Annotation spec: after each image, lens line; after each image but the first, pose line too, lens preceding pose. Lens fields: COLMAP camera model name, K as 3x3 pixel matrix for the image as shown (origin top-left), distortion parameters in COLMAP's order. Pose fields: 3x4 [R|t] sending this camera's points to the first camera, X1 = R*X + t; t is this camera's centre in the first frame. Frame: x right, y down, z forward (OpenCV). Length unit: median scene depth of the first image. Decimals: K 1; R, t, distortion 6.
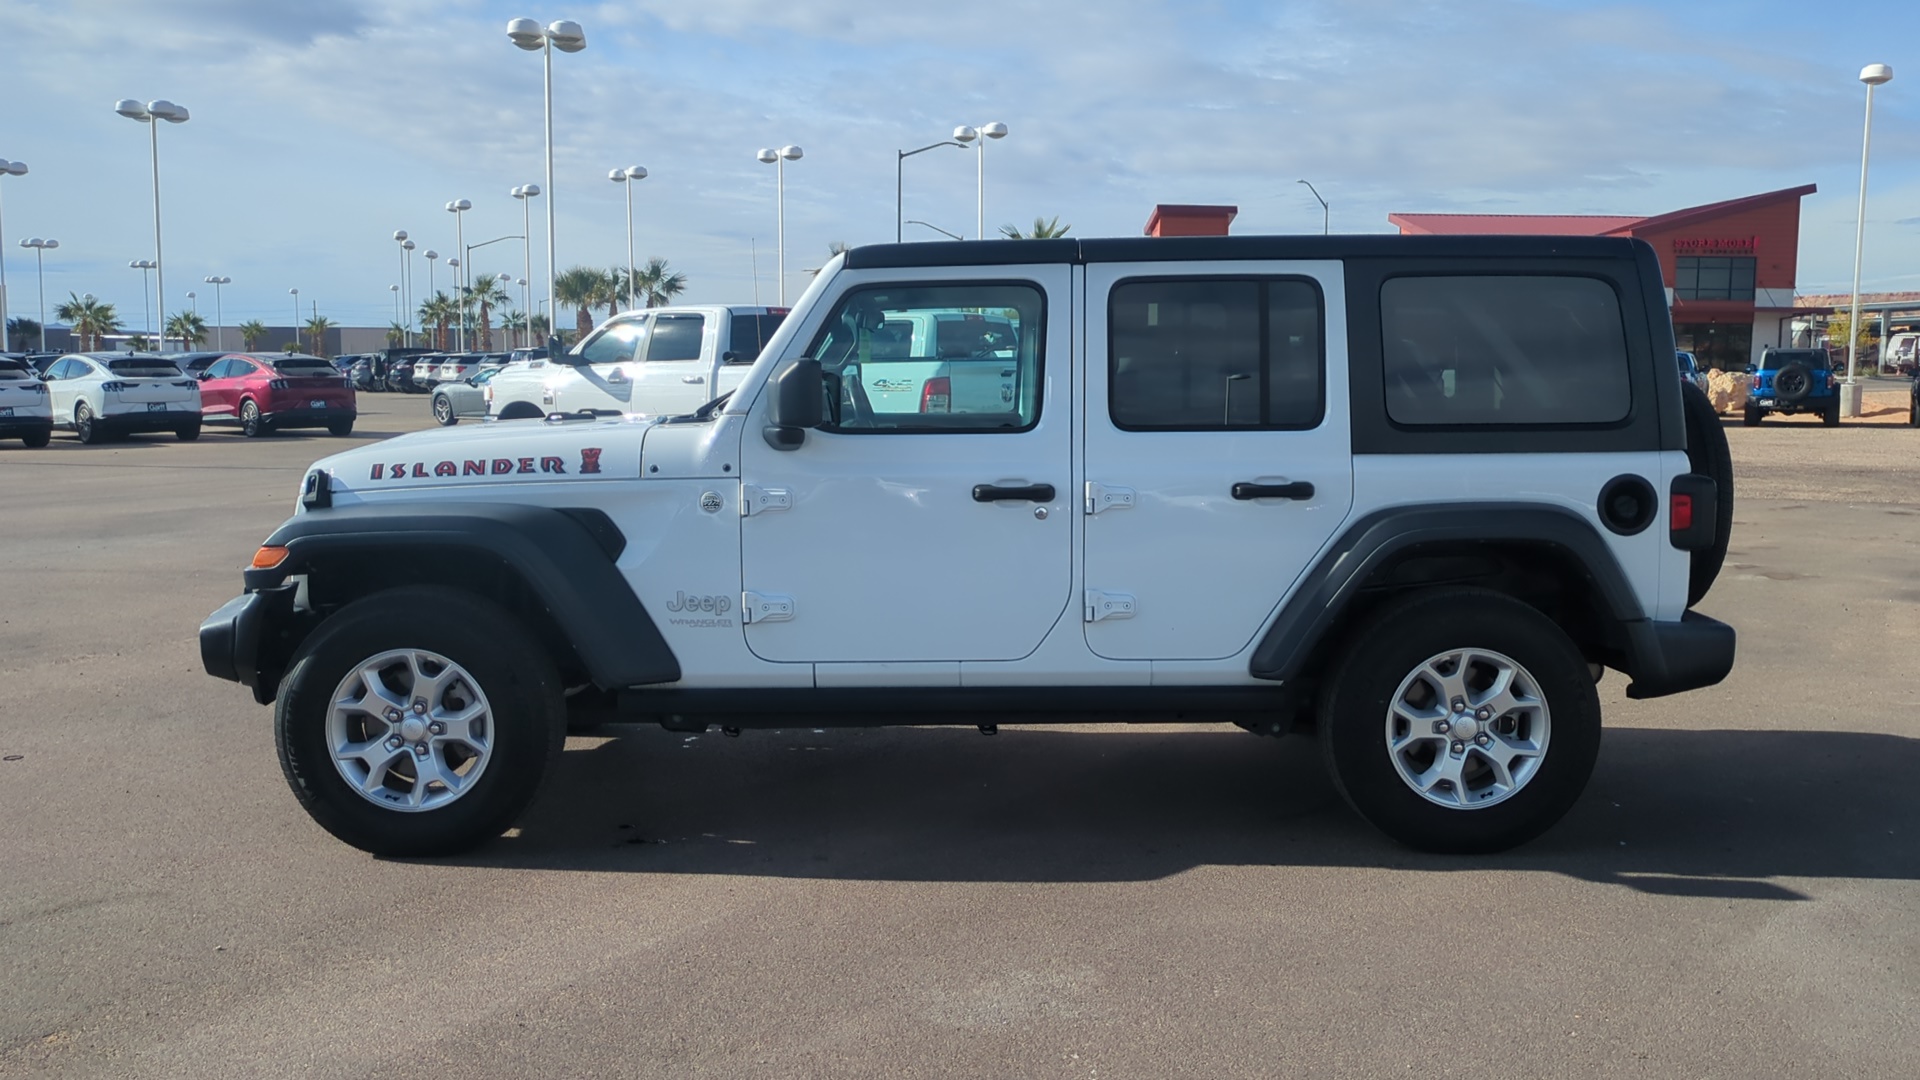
lens RADIAL K [[1636.6, 0, 954.6], [0, 1636.6, 534.7], [0, 0, 1]] dist [0.068118, -0.056339]
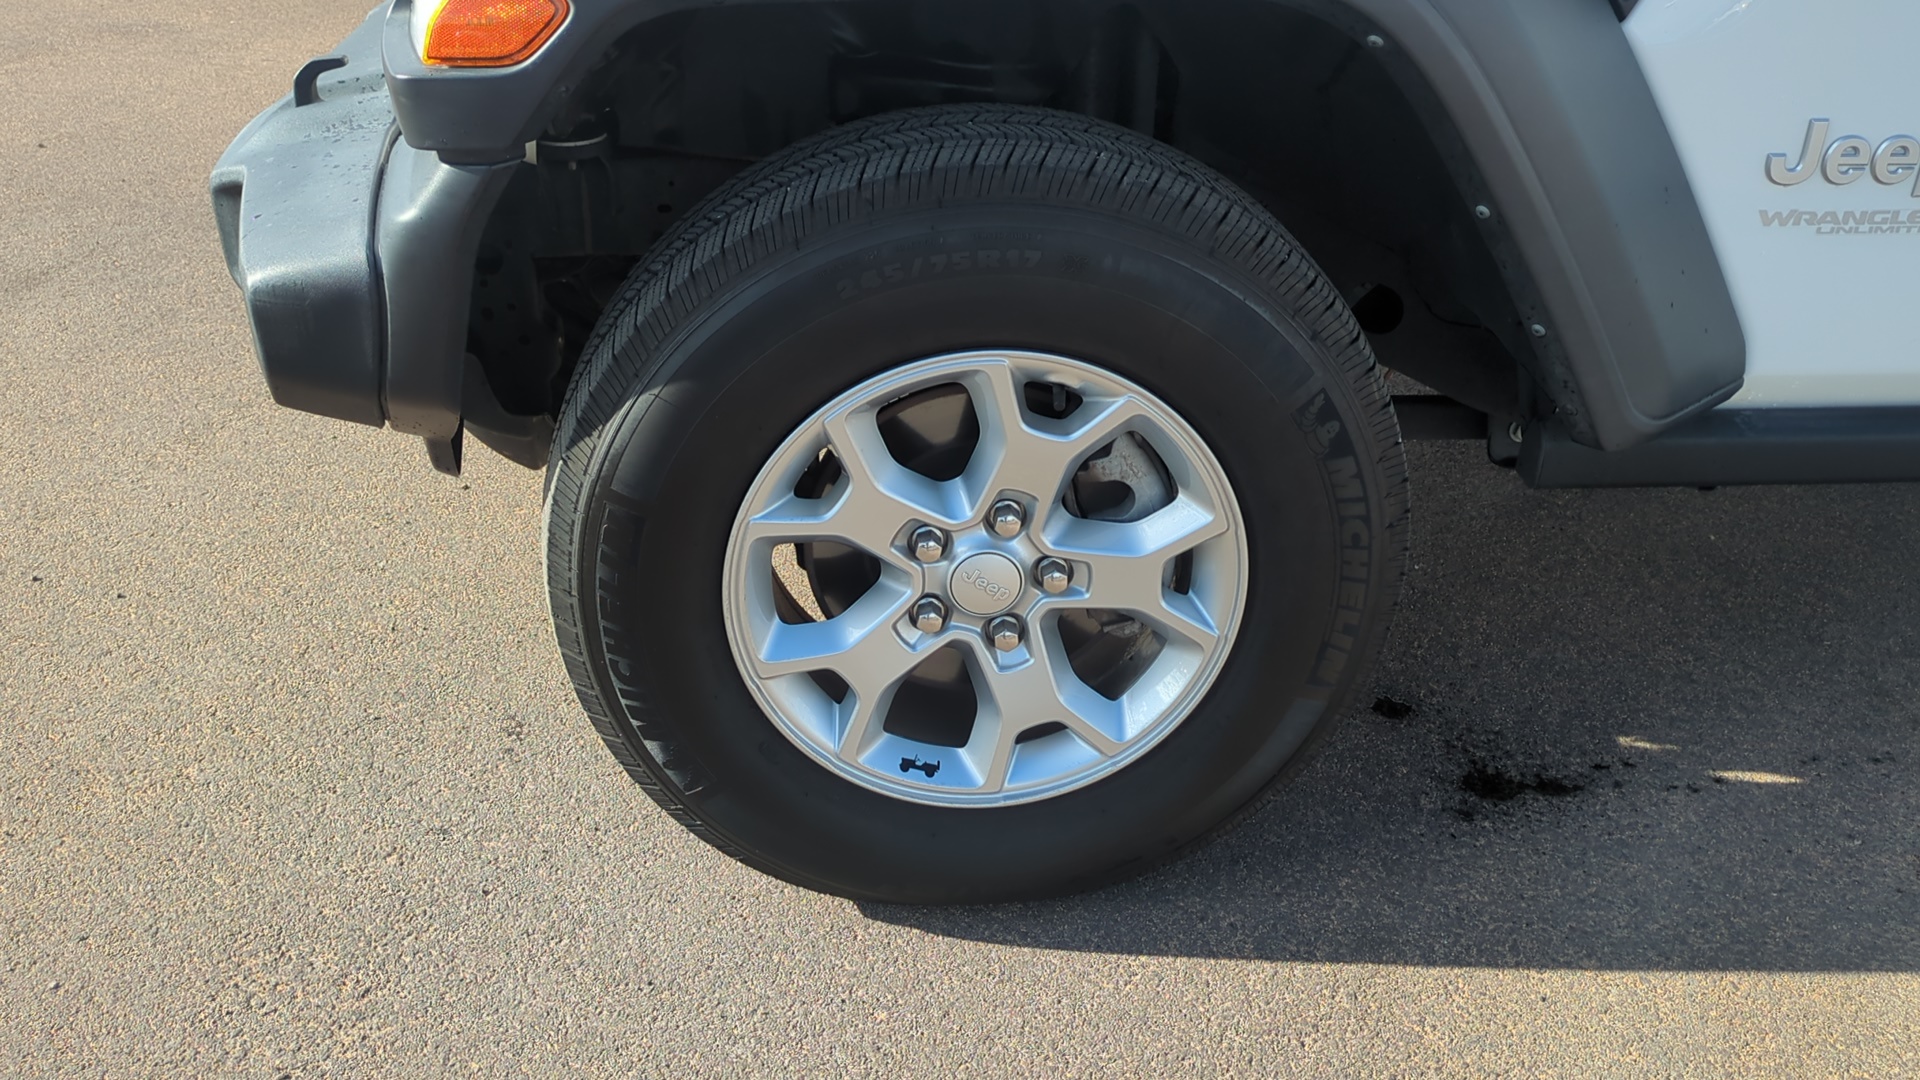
lens RADIAL K [[1649.7, 0, 970.2], [0, 1649.7, 545.5], [0, 0, 1]] dist [0.059161, -0.087103]
pose [[0.997874, -0.025373, 0.060030, -0.349862], [-0.000706, 0.916838, 0.399258, -0.016372], [-0.065169, -0.398452, 0.914871, 0.709405]]
